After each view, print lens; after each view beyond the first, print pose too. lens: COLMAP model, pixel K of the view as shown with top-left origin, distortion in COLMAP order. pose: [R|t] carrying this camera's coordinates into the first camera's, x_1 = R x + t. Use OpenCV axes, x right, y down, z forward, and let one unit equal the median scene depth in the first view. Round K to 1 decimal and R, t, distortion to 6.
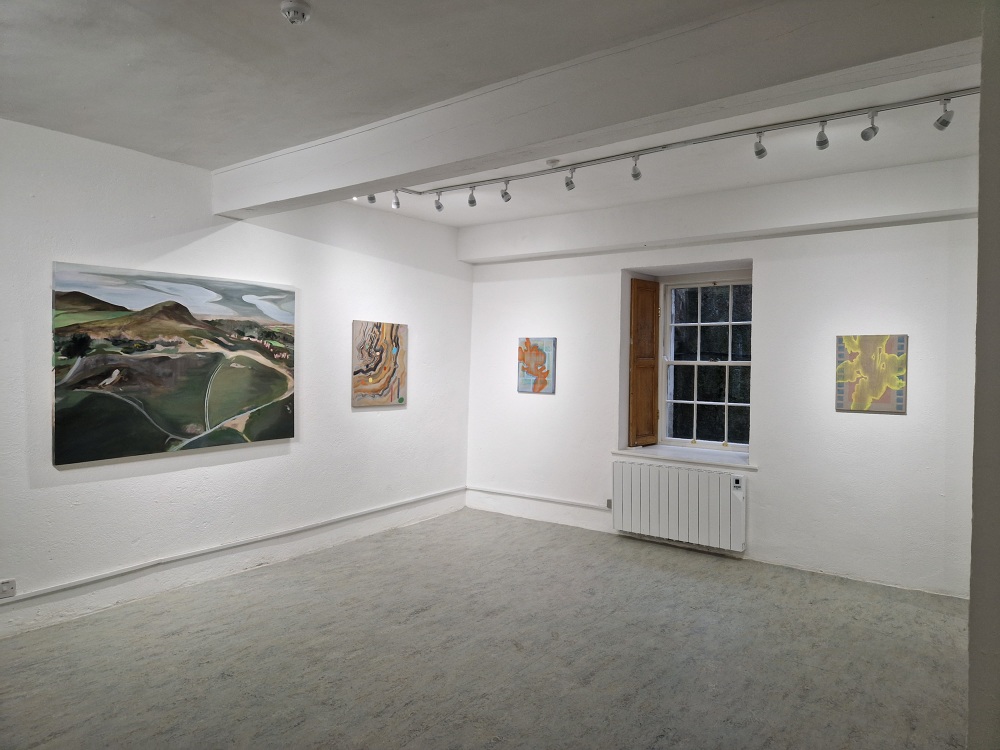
lens RADIAL K [[670.8, 0, 502.7], [0, 670.8, 370.3], [0, 0, 1]] dist [0.063646, -0.025506]
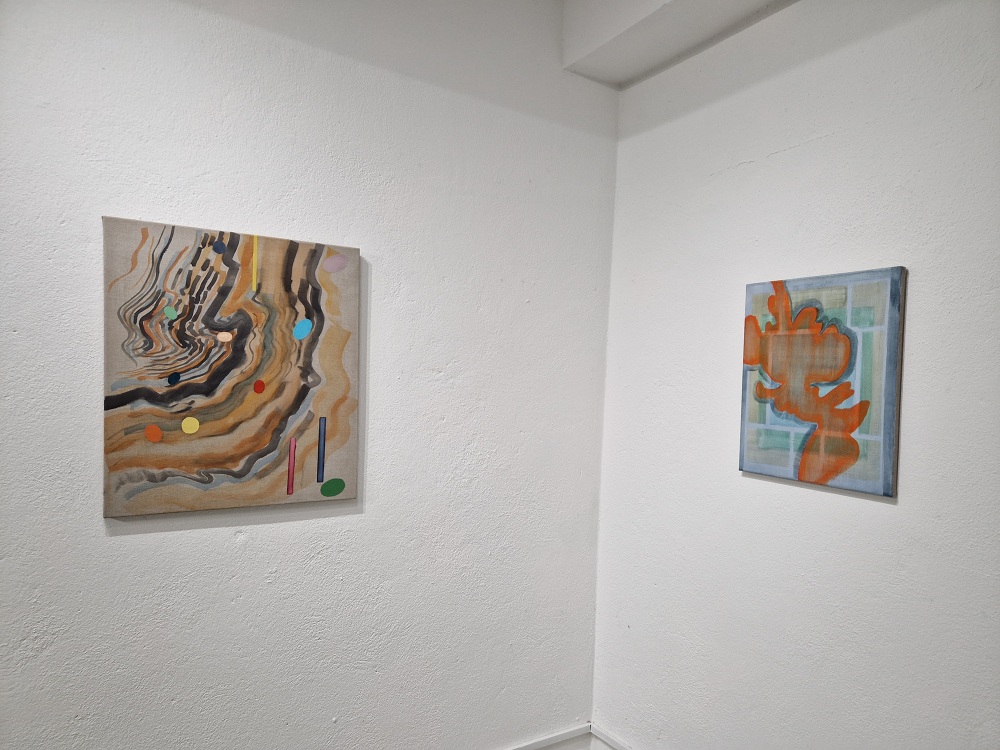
lens RADIAL K [[670.8, 0, 496.2], [0, 670.8, 382.7], [0, 0, 1]] dist [0.063646, -0.025506]
pose [[0.917479, 0.011577, -0.397616, 0.046198], [-0.011377, 0.999931, 0.002863, -0.006728], [0.397621, 0.001897, 0.917548, 0.769480]]
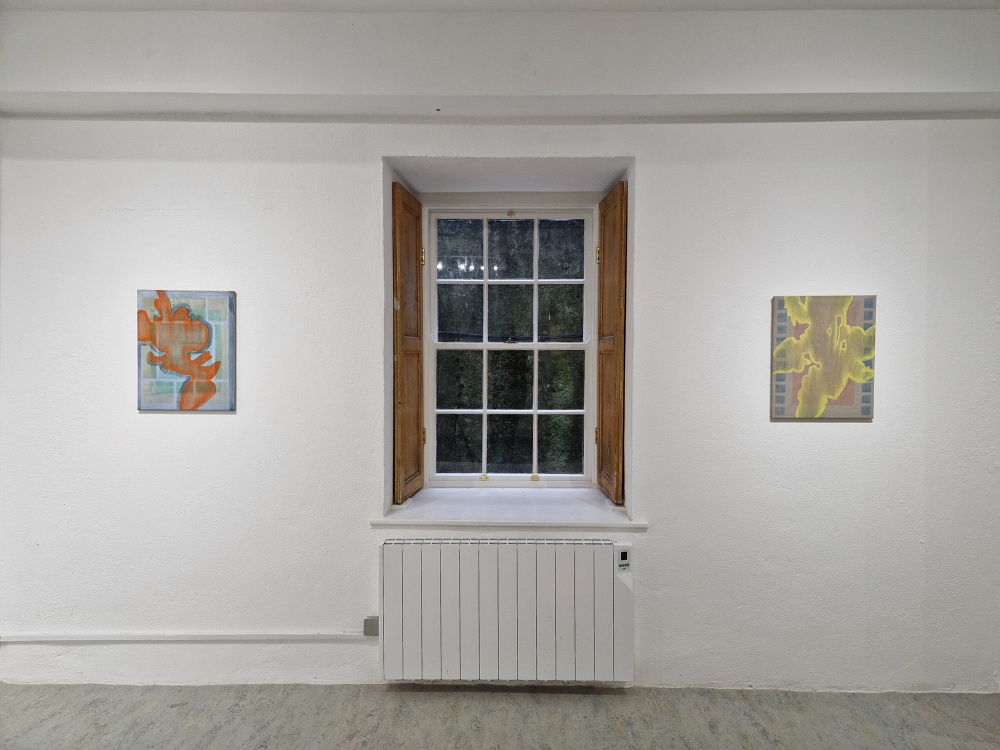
lens RADIAL K [[670.8, 0, 501.0], [0, 670.8, 377.2], [0, 0, 1]] dist [0.063646, -0.025506]
pose [[0.815755, -0.028473, 0.577697, -0.047562], [0.014501, 0.999480, 0.028784, 0.000115], [-0.578216, -0.015103, 0.815744, 0.543448]]
